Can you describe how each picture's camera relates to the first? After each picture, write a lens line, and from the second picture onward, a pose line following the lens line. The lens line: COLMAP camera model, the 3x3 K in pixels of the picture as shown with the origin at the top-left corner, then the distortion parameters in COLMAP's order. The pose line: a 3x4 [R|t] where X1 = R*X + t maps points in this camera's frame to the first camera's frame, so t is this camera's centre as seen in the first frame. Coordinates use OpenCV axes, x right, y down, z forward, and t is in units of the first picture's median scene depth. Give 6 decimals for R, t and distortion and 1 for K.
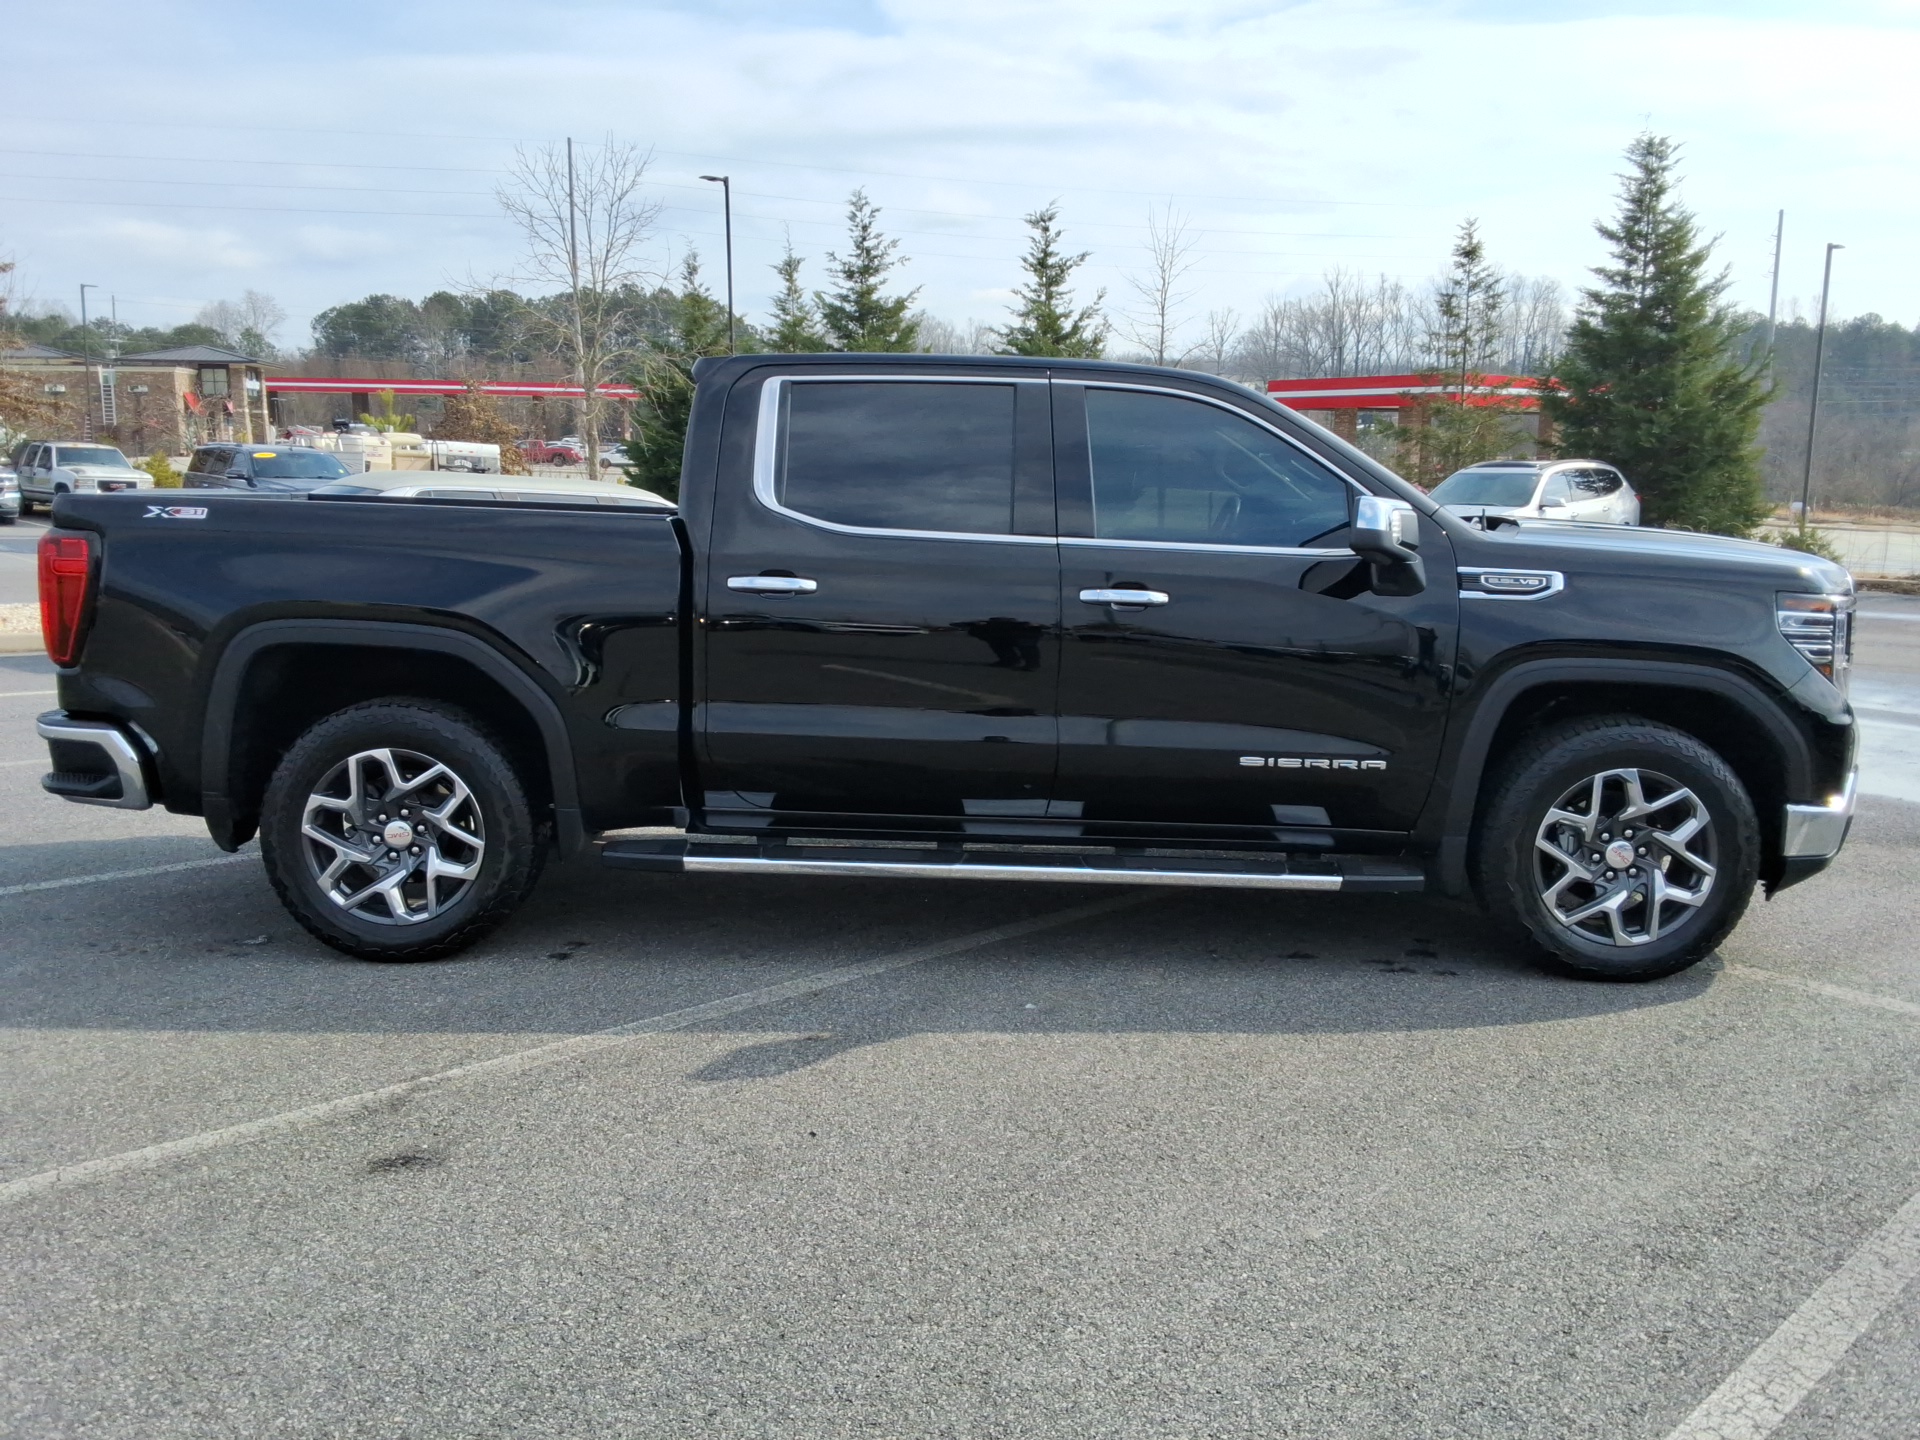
lens RADIAL K [[1537.9, 0, 974.6], [0, 1537.9, 693.5], [0, 0, 1]] dist [0.131060, -0.205590]
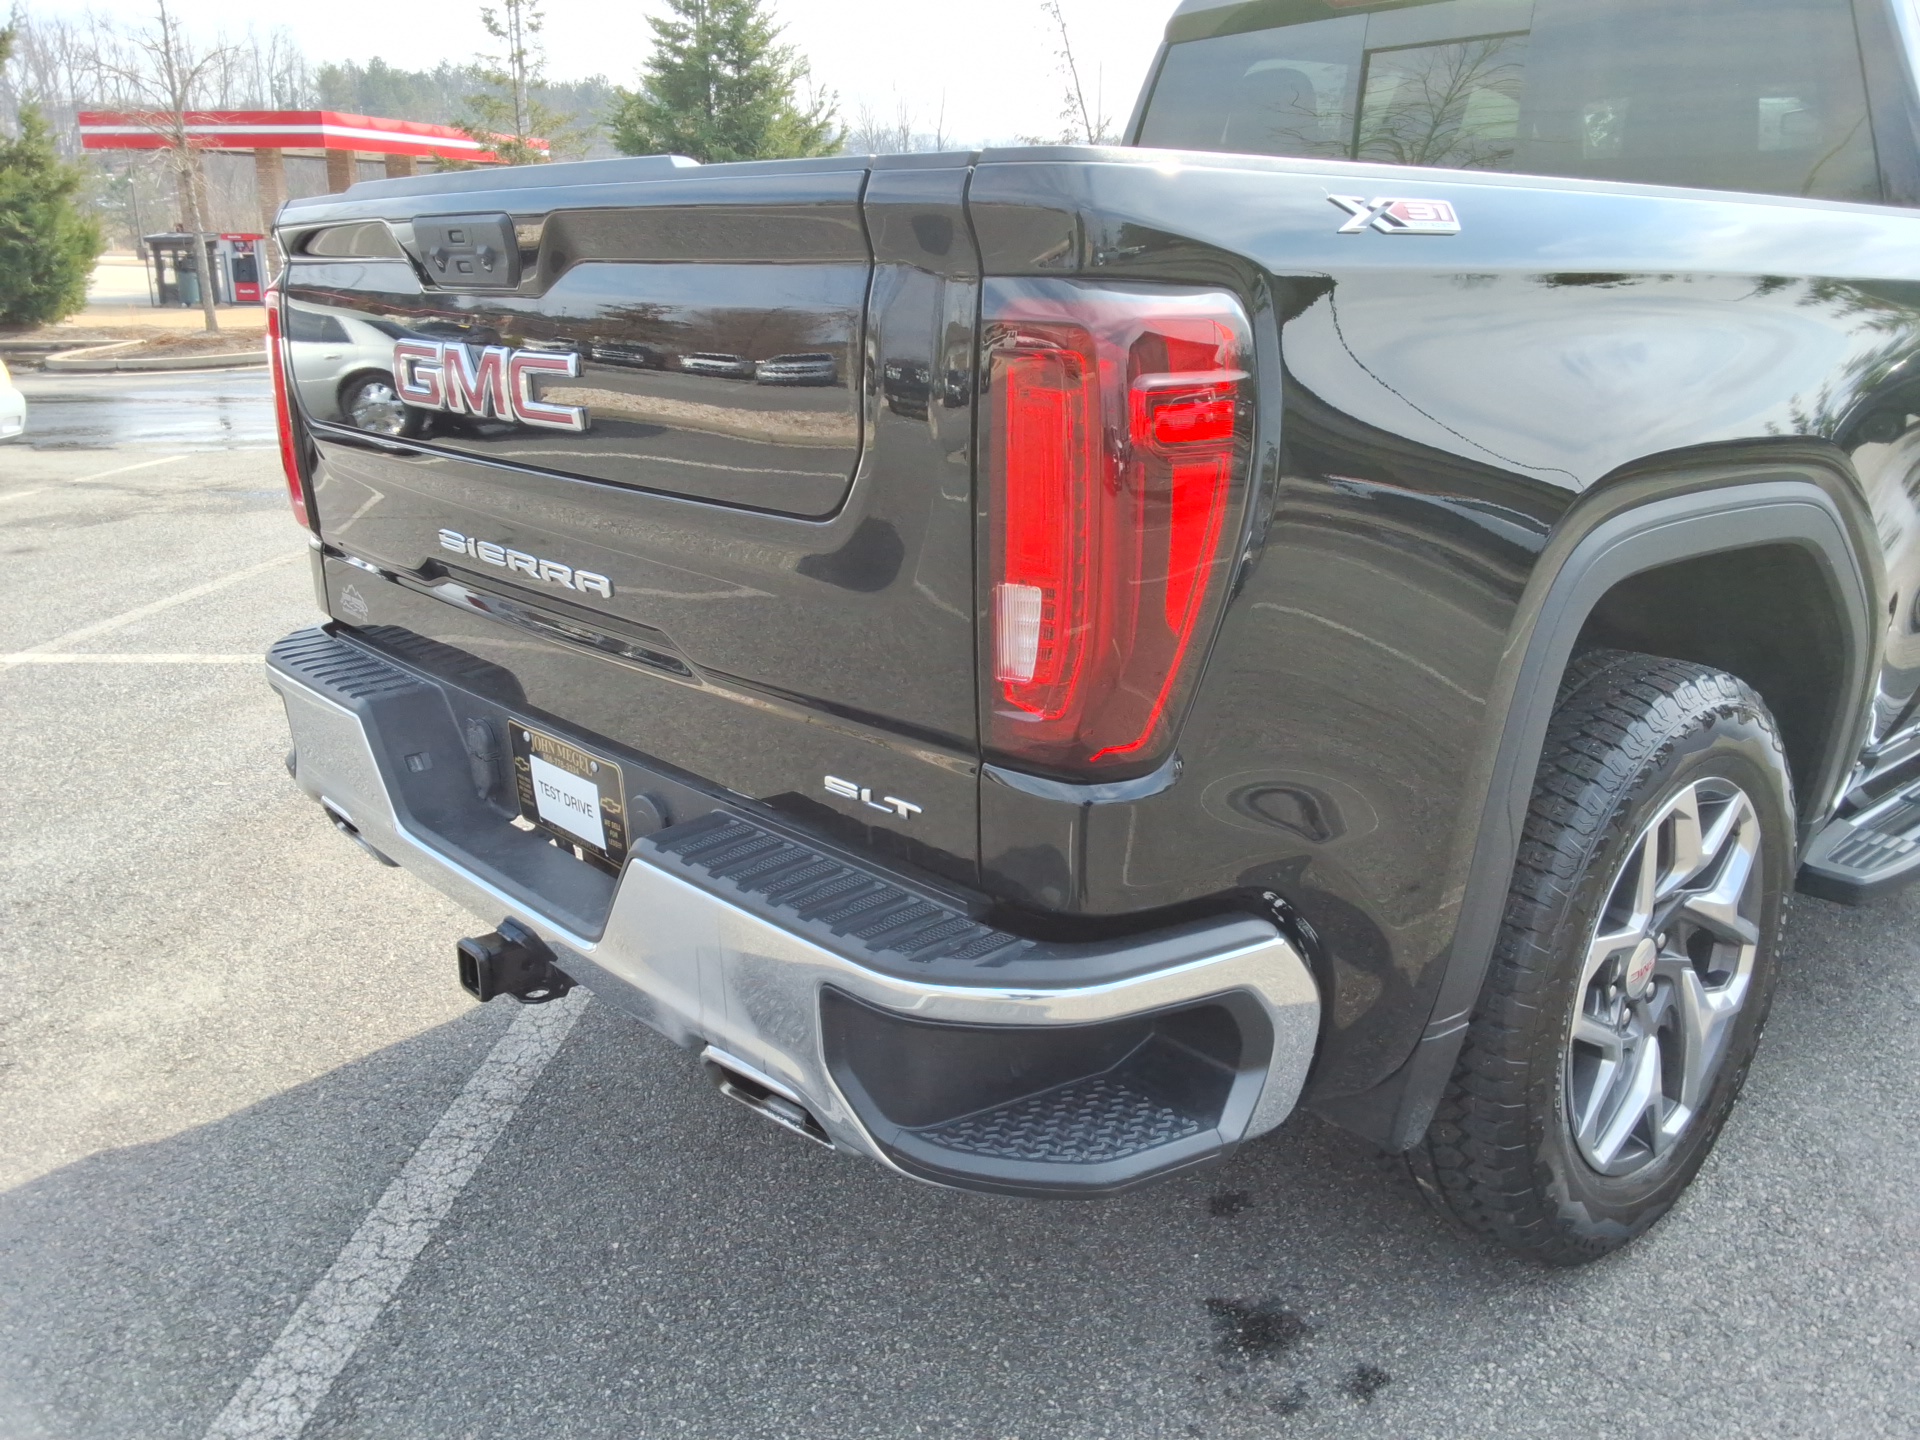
lens RADIAL K [[1537.9, 0, 974.6], [0, 1537.9, 693.5], [0, 0, 1]] dist [0.131060, -0.205590]
pose [[0.735315, -0.202344, 0.646815, -0.158938], [0.106017, 0.976983, 0.185108, -0.017768], [-0.669382, -0.067539, 0.739842, 0.164802]]
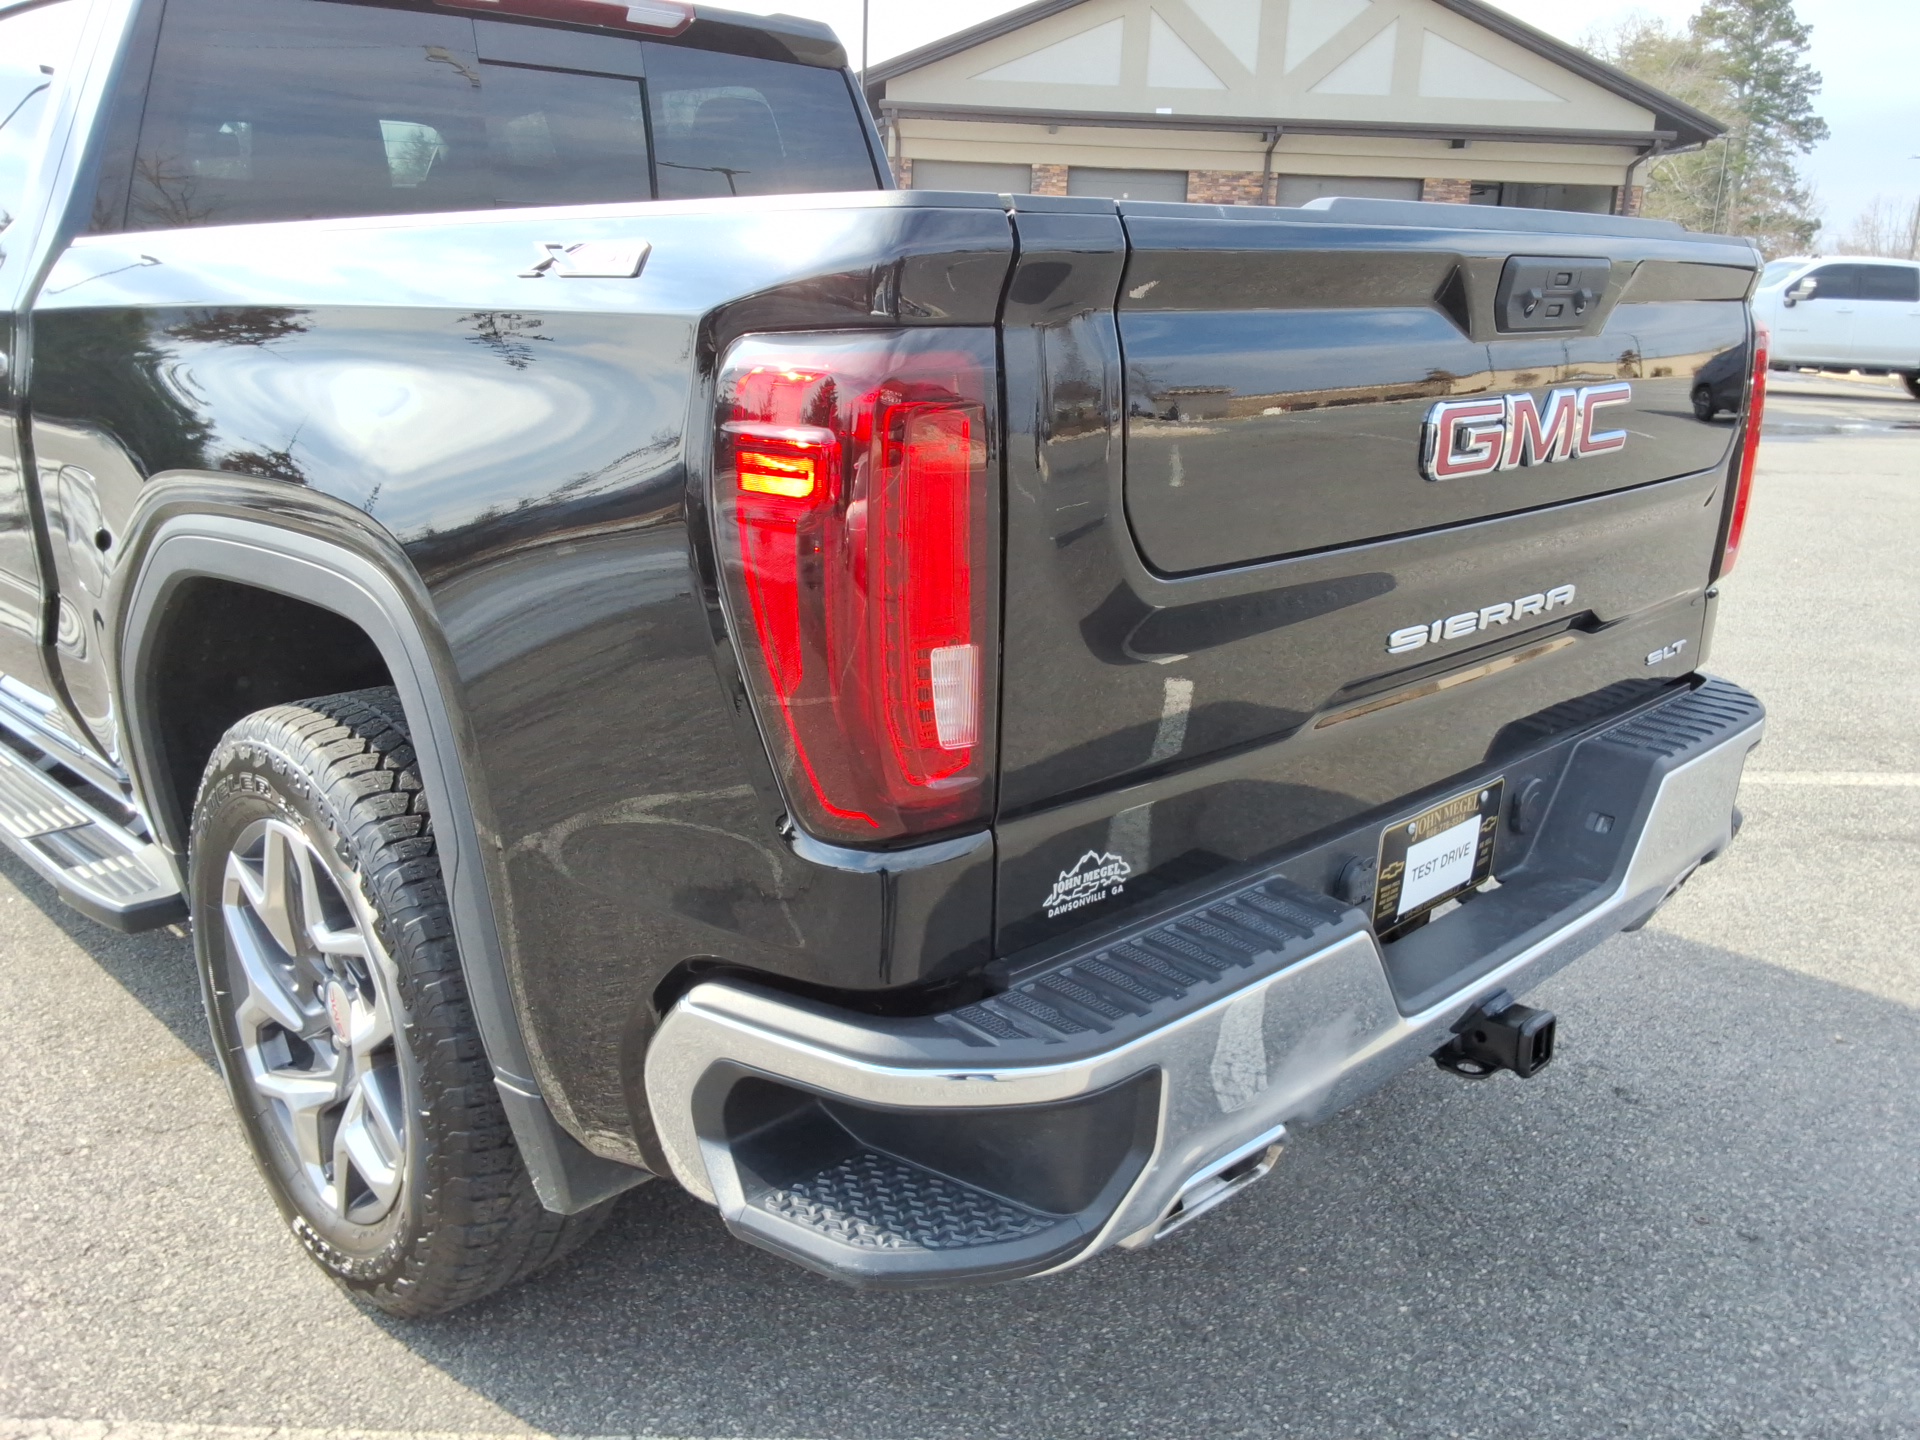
lens RADIAL K [[1552.4, 0, 974.9], [0, 1552.4, 684.8], [0, 0, 1]] dist [0.083535, -0.131169]
pose [[-0.714944, -0.202254, 0.669289, -0.156880], [0.064896, 0.933919, 0.351546, -0.038094], [-0.696163, 0.294770, -0.654574, 0.313285]]
